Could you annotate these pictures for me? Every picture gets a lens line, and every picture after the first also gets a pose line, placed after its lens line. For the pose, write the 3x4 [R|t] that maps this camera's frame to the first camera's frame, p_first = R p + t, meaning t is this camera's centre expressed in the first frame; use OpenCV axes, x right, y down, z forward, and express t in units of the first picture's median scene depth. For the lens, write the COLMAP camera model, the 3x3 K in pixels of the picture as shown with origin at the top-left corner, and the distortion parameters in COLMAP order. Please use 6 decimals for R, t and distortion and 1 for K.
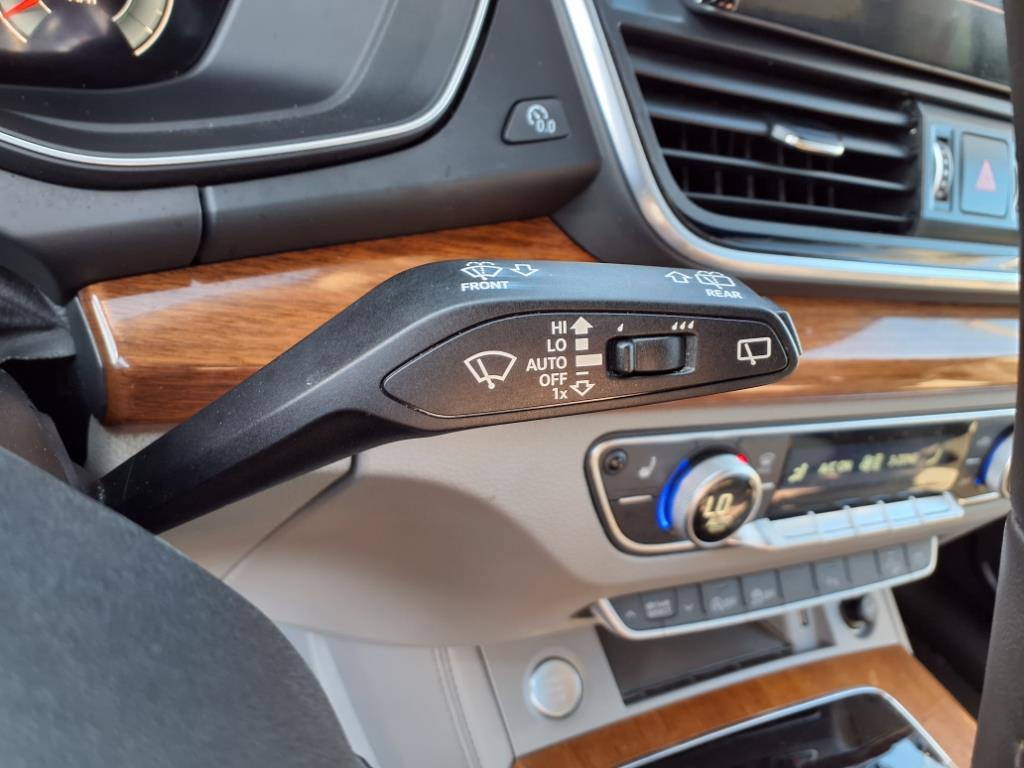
lens RADIAL K [[844.5, 0, 496.9], [0, 844.5, 382.7], [0, 0, 1]] dist [-0.003339, -0.003785]
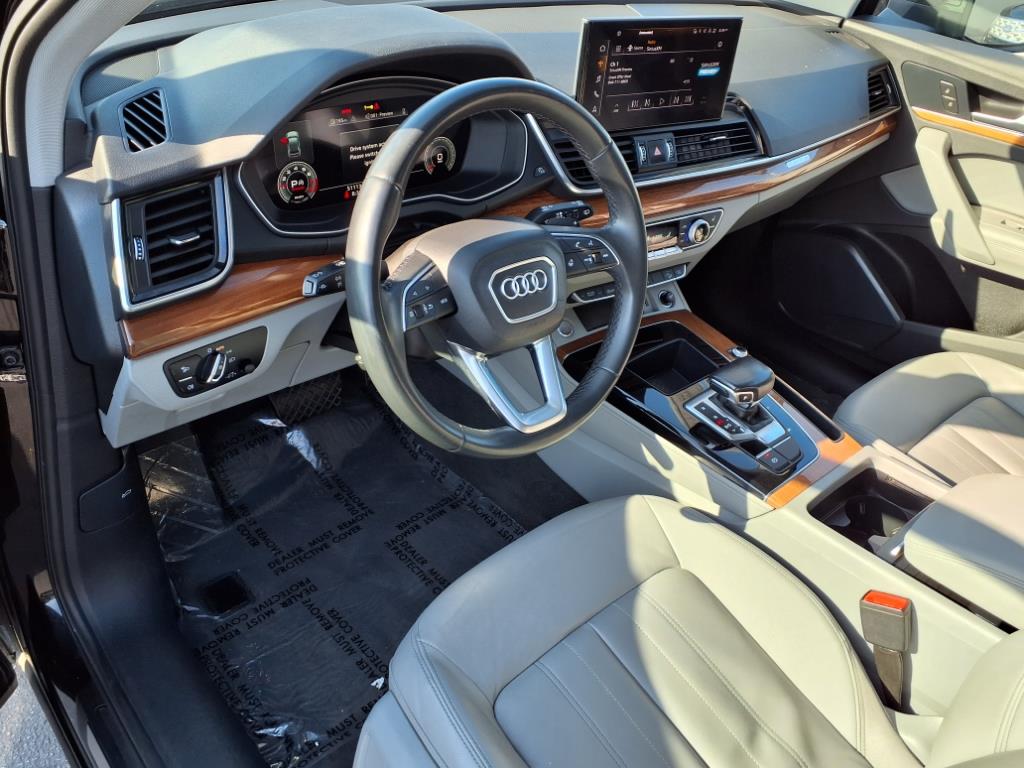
lens RADIAL K [[818.4, 0, 512.0], [0, 818.4, 384.0], [0, 0, 1]] dist [0.084362, -0.138913]
pose [[0.980674, -0.190702, 0.043717, -0.560330], [0.183939, 0.974811, 0.126137, 0.249335], [-0.066670, -0.115658, 0.991049, -3.840567]]
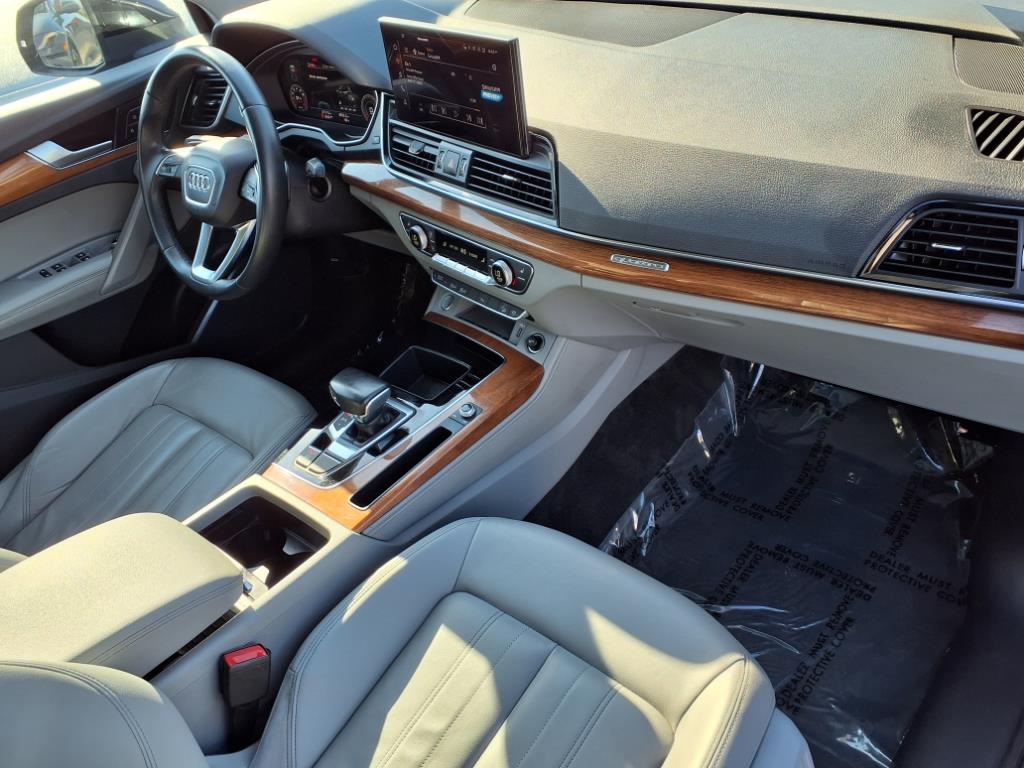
lens RADIAL K [[818.4, 0, 512.0], [0, 818.4, 384.0], [0, 0, 1]] dist [0.084362, -0.138913]
pose [[0.238031, 0.343840, -0.908359, 6.050633], [-0.273474, 0.921128, 0.277011, -0.616941], [0.931962, 0.182475, 0.313289, 0.455522]]
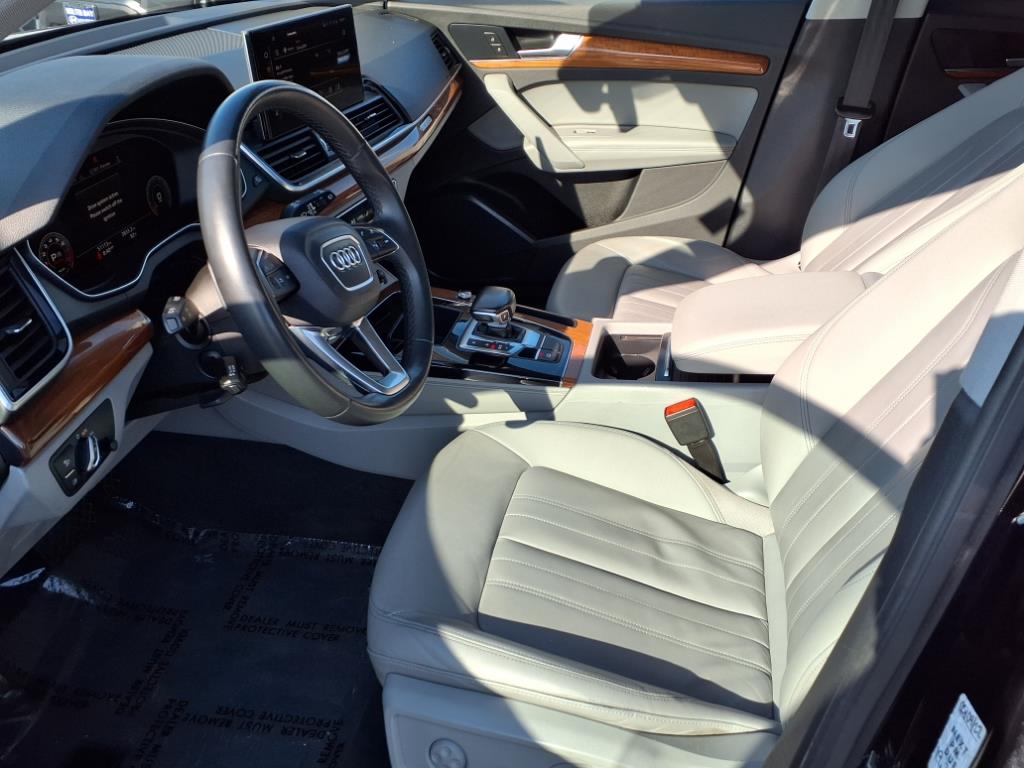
lens RADIAL K [[900.5, 0, 506.8], [0, 900.5, 386.5], [0, 0, 1]] dist [0.095990, -0.205025]
pose [[0.682350, -0.556962, 0.473488, -2.187728], [0.509103, 0.826867, 0.238965, 0.149482], [-0.524606, 0.077997, 0.847765, -4.216218]]
